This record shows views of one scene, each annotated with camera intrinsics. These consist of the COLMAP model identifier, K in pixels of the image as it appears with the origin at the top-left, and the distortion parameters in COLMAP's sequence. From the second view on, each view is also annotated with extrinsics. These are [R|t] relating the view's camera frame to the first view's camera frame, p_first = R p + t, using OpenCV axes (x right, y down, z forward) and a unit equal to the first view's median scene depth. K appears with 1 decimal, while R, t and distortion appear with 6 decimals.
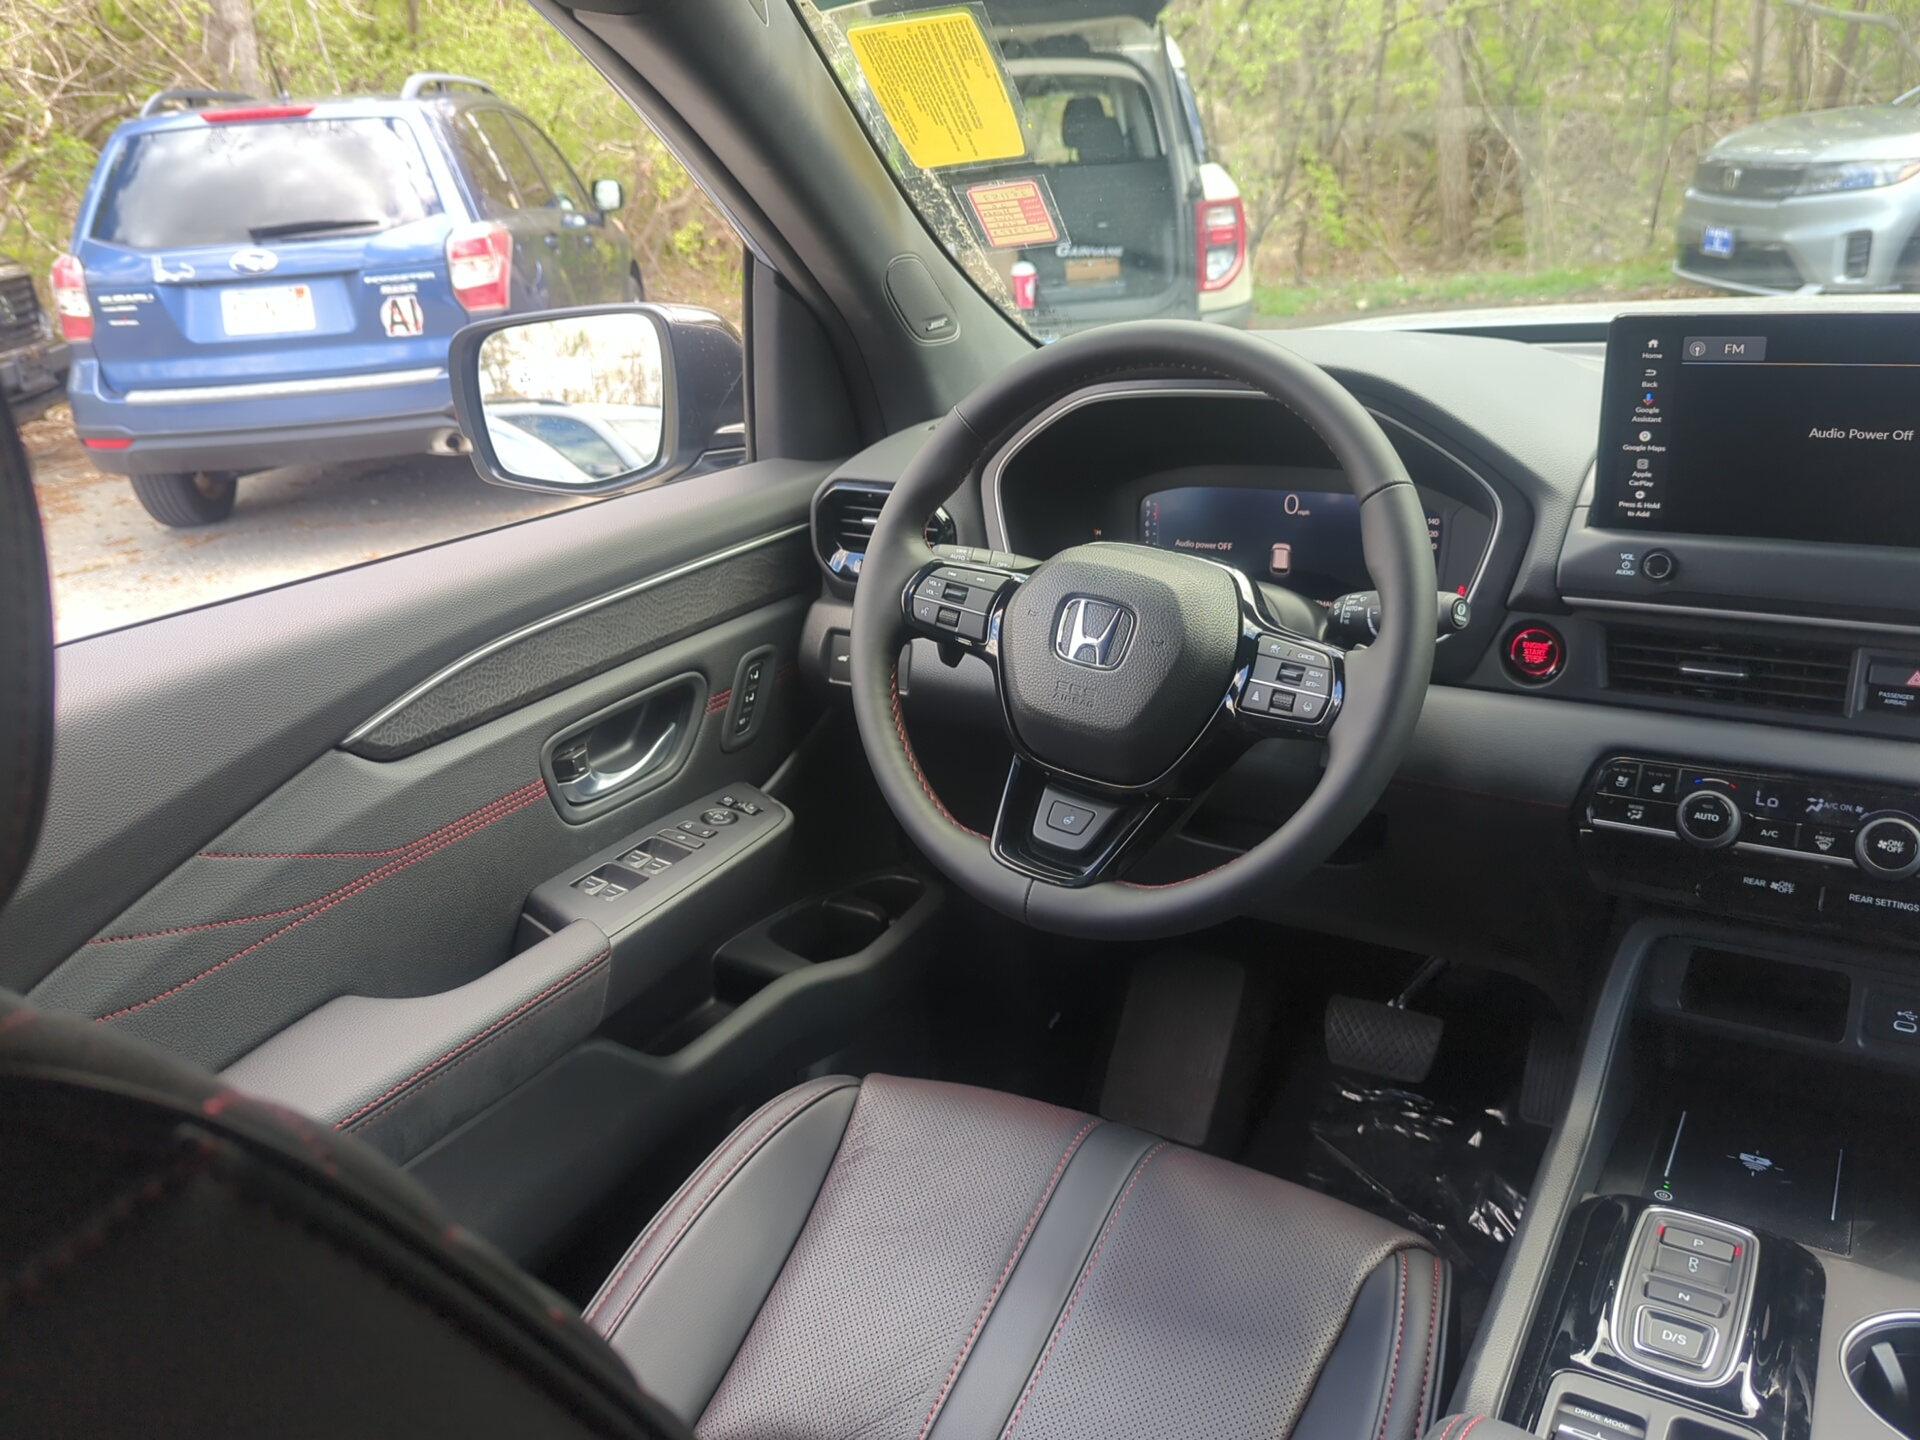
lens RADIAL K [[1556.5, 0, 980.1], [0, 1556.5, 701.7], [0, 0, 1]] dist [0.052770, -0.038291]
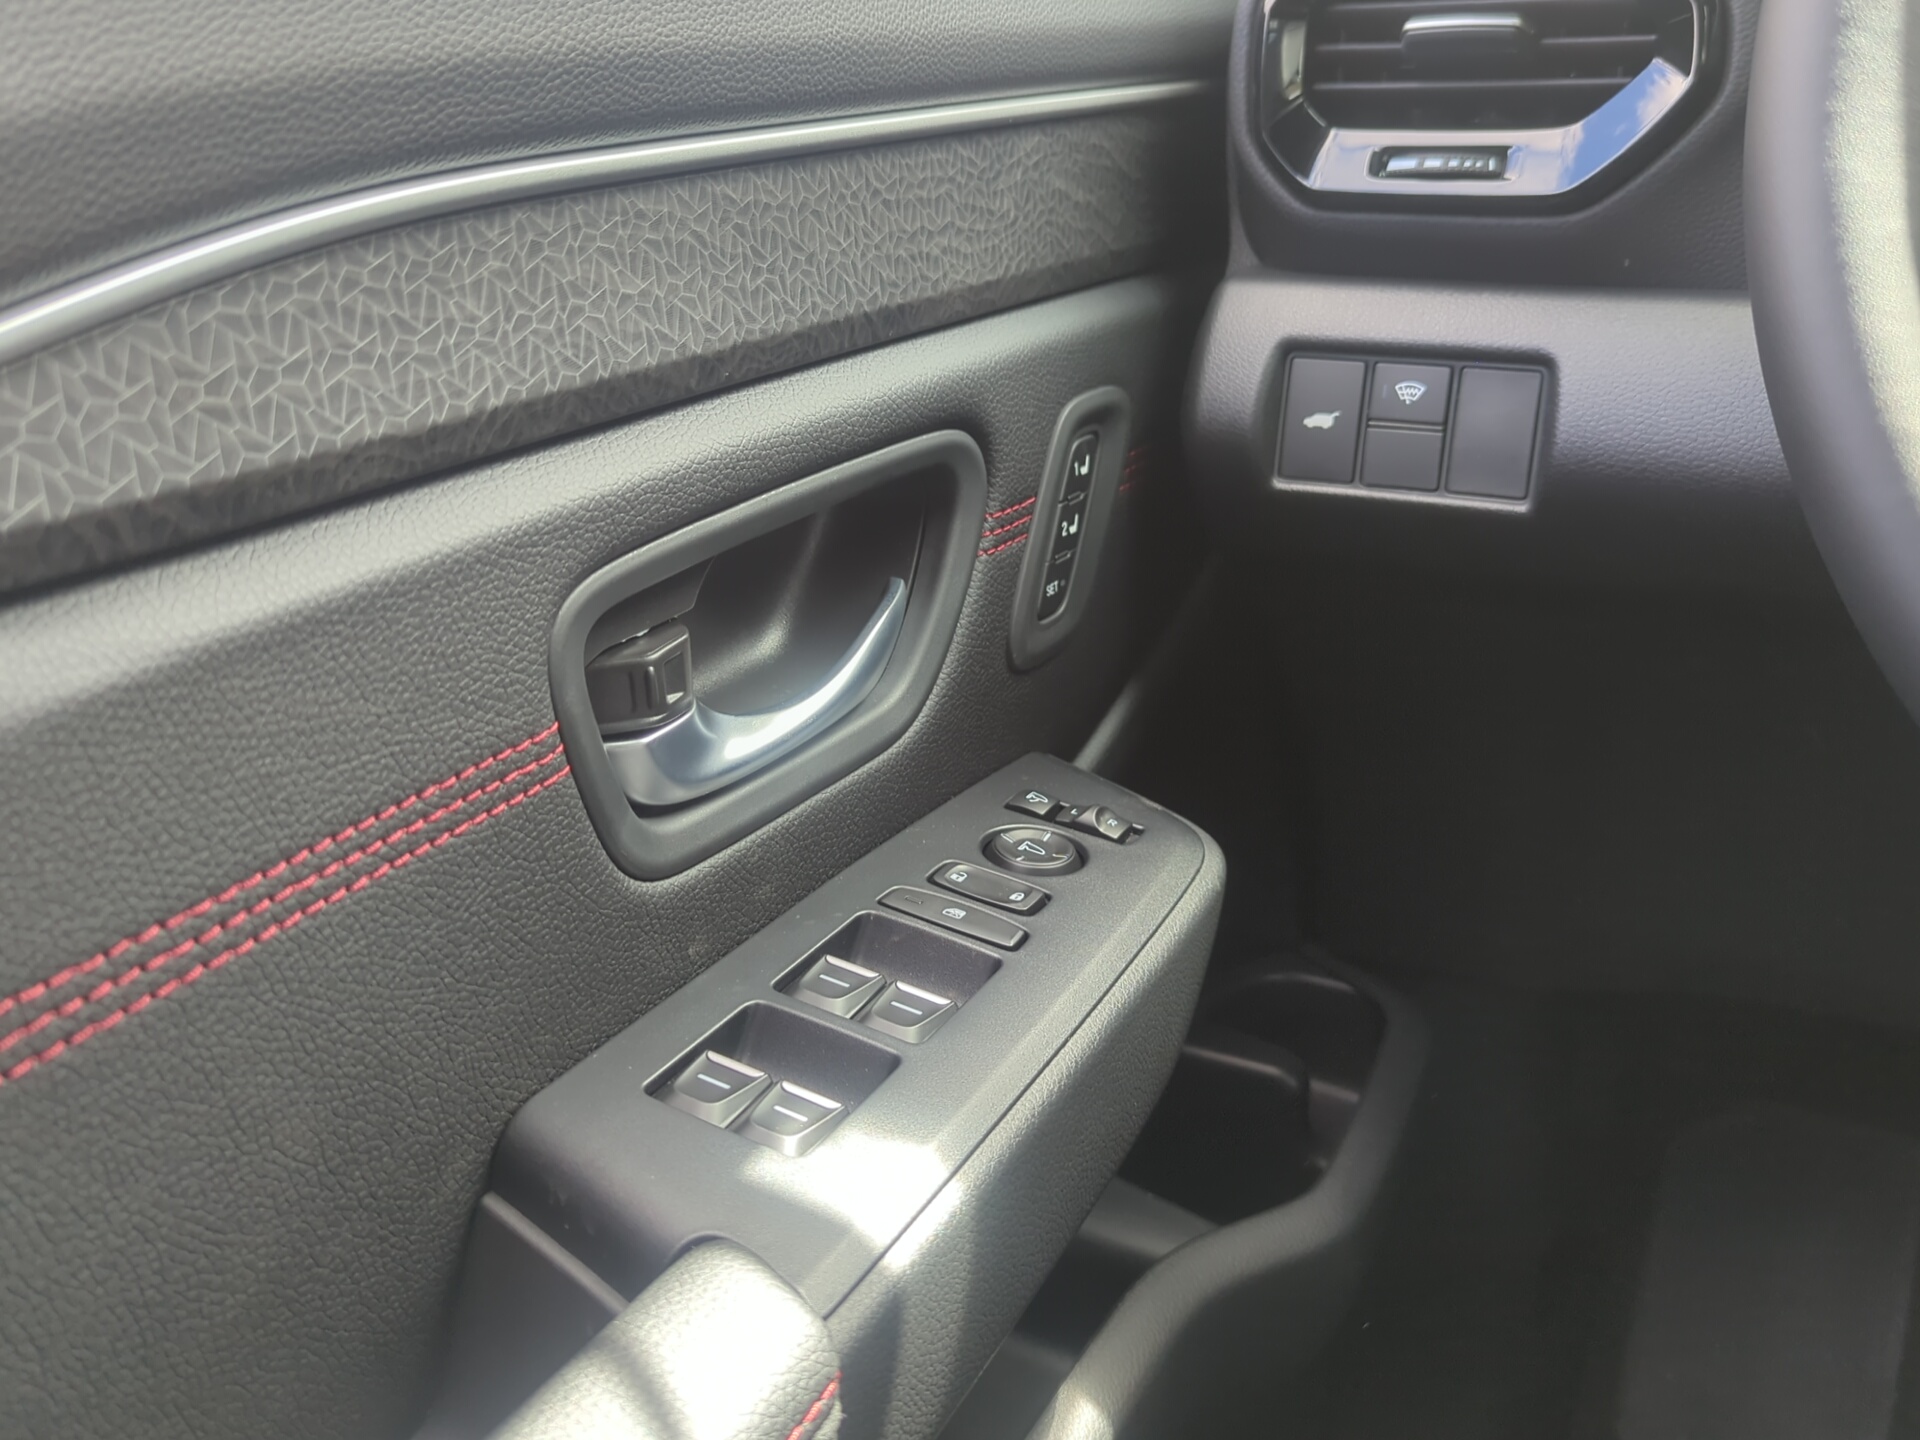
lens RADIAL K [[1762.9, 0, 990.9], [0, 1762.9, 706.4], [0, 0, 1]] dist [0.028442, 0.000000]
pose [[0.999168, 0.003278, 0.040642, -0.234208], [-0.003674, 0.999947, 0.009663, 0.046808], [-0.040609, -0.009804, 0.999127, 0.739372]]
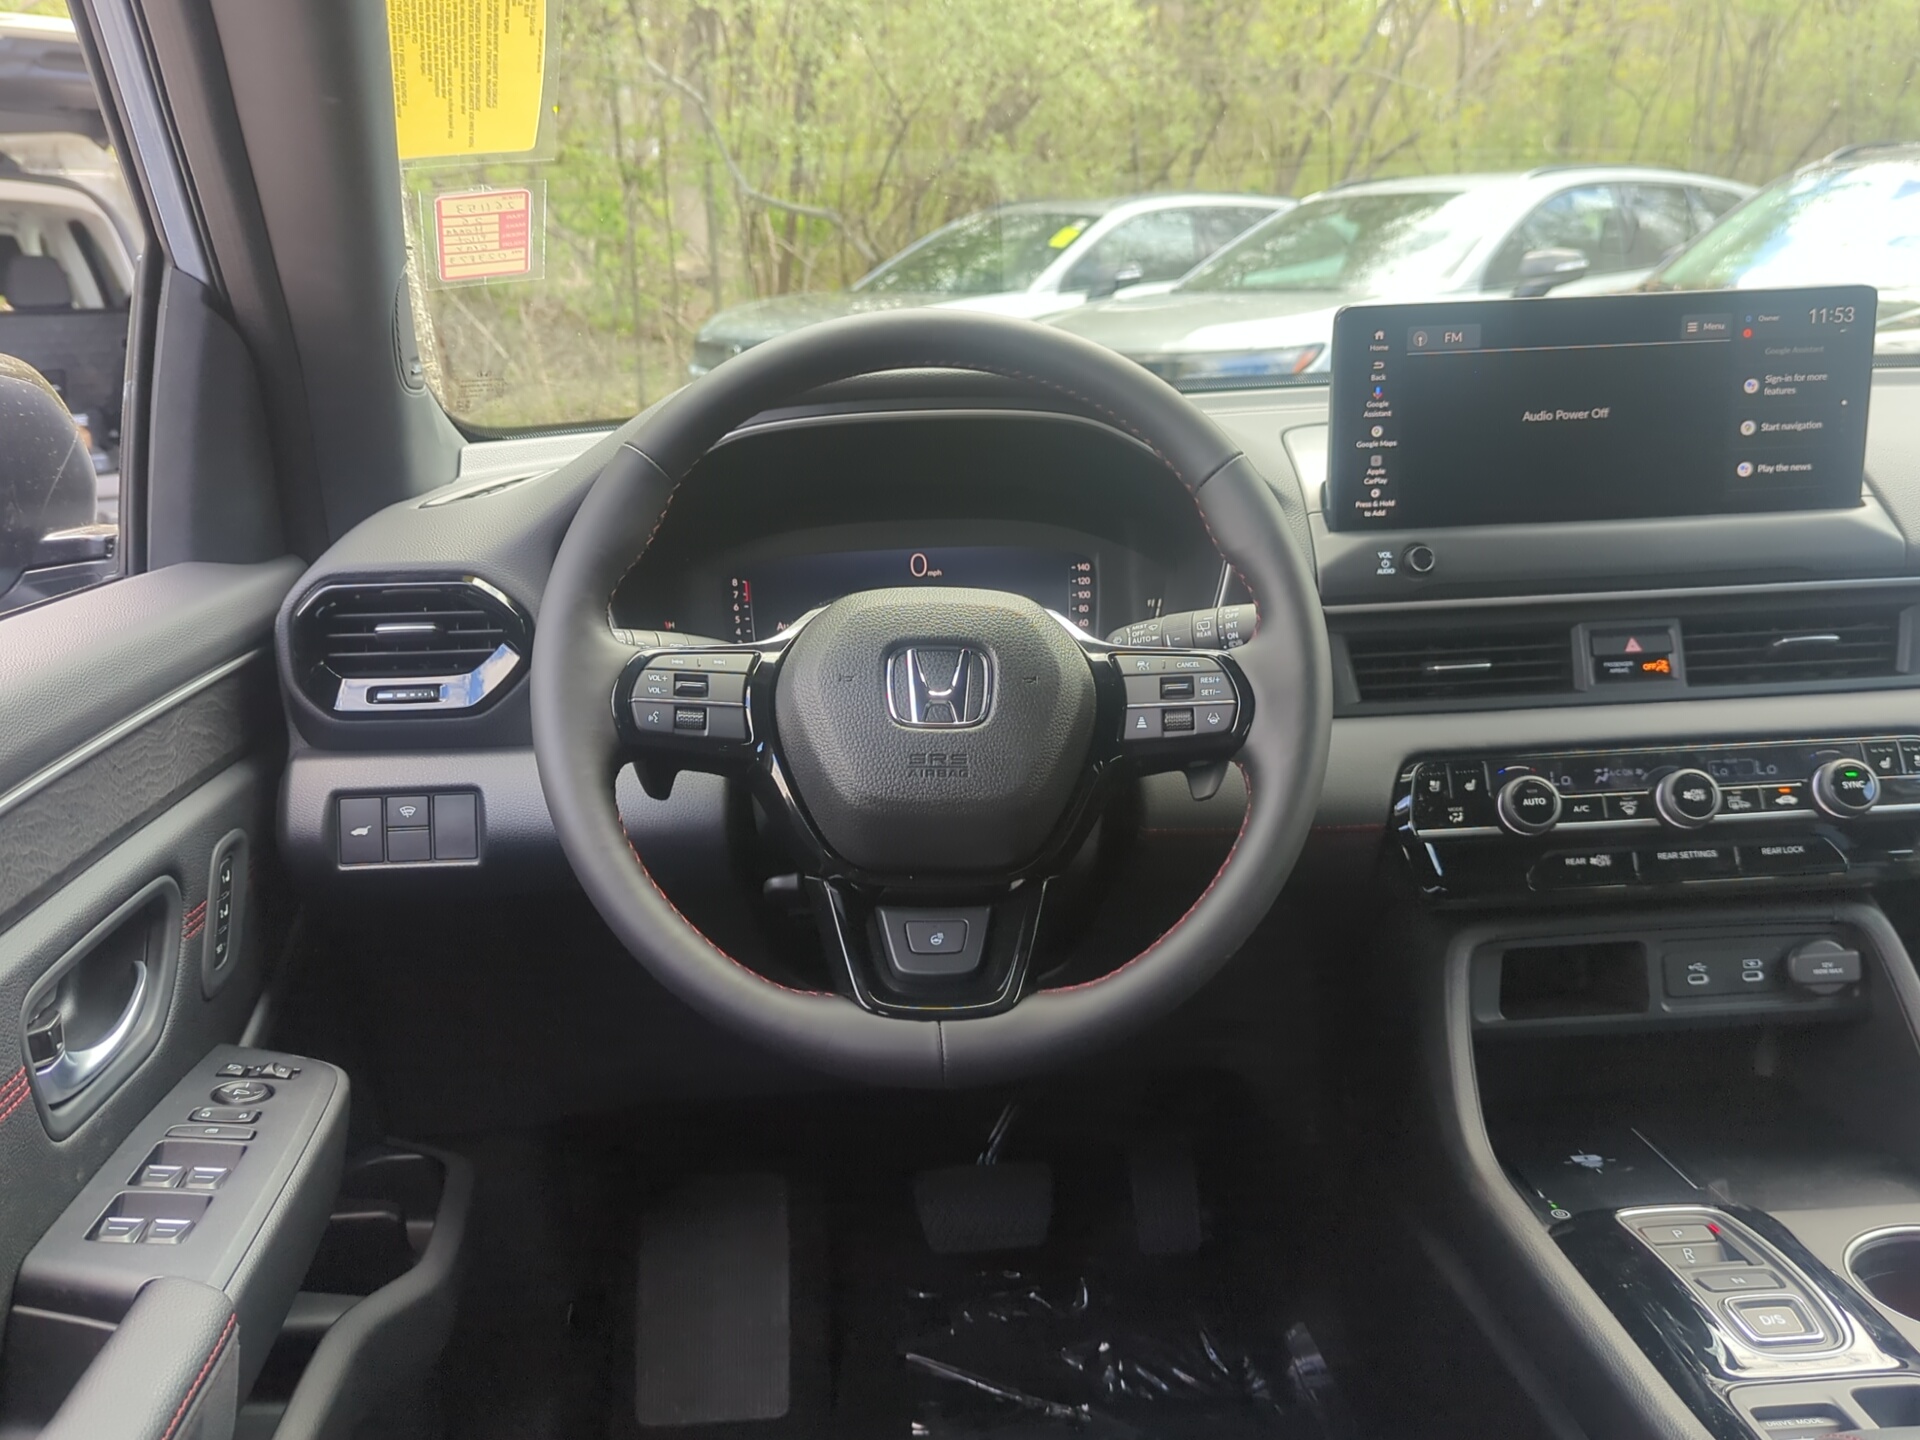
lens RADIAL K [[1762.9, 0, 975.7], [0, 1762.9, 695.9], [0, 0, 1]] dist [0.028442, 0.000000]
pose [[0.821620, -0.100669, 0.561075, -0.379799], [0.178112, 0.980339, -0.084926, 0.036322], [-0.541494, 0.169711, 0.823397, 0.249921]]
